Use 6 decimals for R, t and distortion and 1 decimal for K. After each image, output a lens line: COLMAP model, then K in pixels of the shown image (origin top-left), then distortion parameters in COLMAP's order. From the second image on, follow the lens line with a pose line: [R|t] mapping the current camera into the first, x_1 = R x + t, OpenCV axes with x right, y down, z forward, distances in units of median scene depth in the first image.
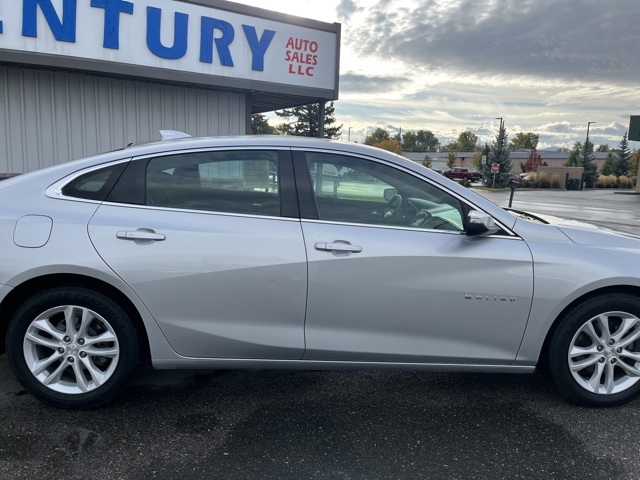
lens RADIAL K [[481.5, 0, 319.0], [0, 481.5, 238.4], [0, 0, 1]] dist [0.071041, -0.100204]
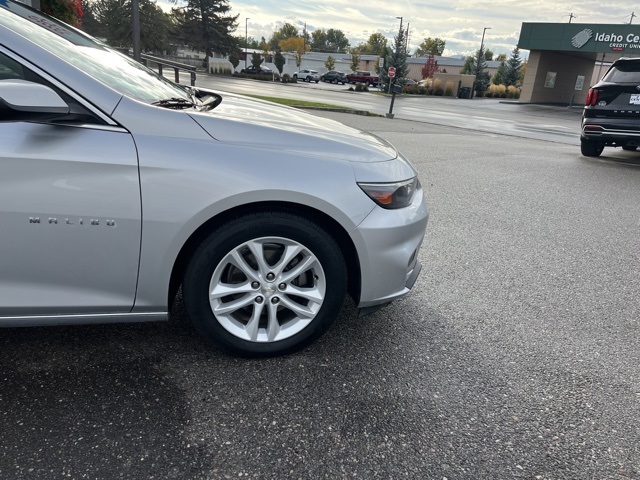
lens RADIAL K [[483.1, 0, 317.1], [0, 483.1, 240.7], [0, 0, 1]] dist [0.083072, -0.121782]
pose [[0.982892, -0.018317, 0.183268, 0.170039], [-0.017788, 0.980951, 0.193441, 0.004343], [-0.183320, -0.193392, 0.963843, 0.089075]]
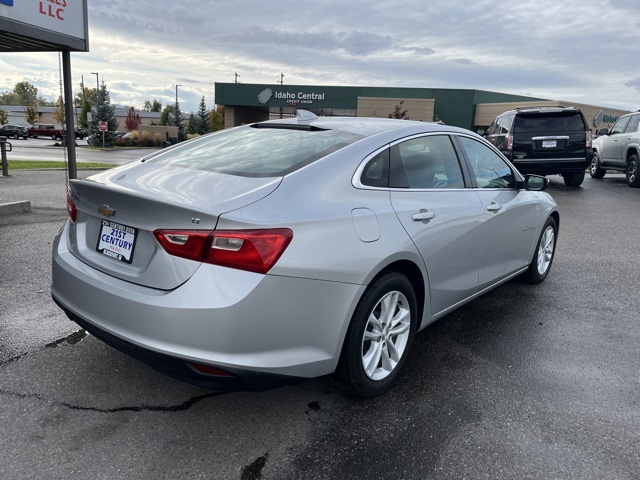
lens RADIAL K [[482.1, 0, 319.6], [0, 482.1, 230.5], [0, 0, 1]] dist [0.002684, -0.003721]
pose [[0.680111, -0.140845, 0.719453, -0.390014], [0.089039, 0.989976, 0.109635, -0.033619], [-0.727682, -0.010505, 0.685834, 0.123035]]
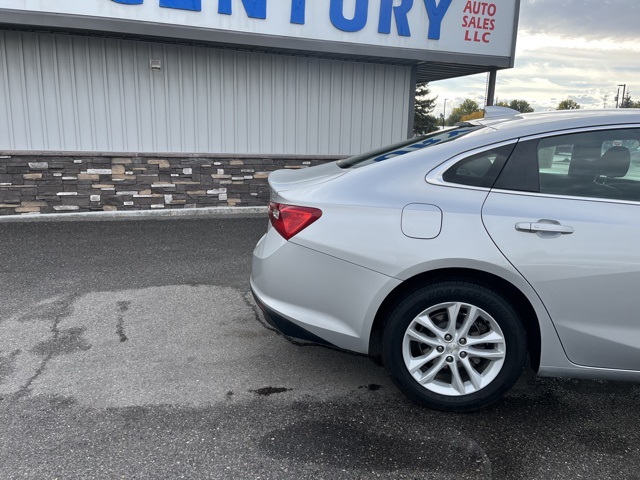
lens RADIAL K [[481.6, 0, 314.6], [0, 481.6, 241.1], [0, 0, 1]] dist [0.080781, -0.117106]
pose [[0.984765, 0.025076, -0.172073, -0.183791], [-0.015595, 0.998296, 0.056229, -0.007366], [0.173190, -0.052689, 0.983478, 0.016727]]
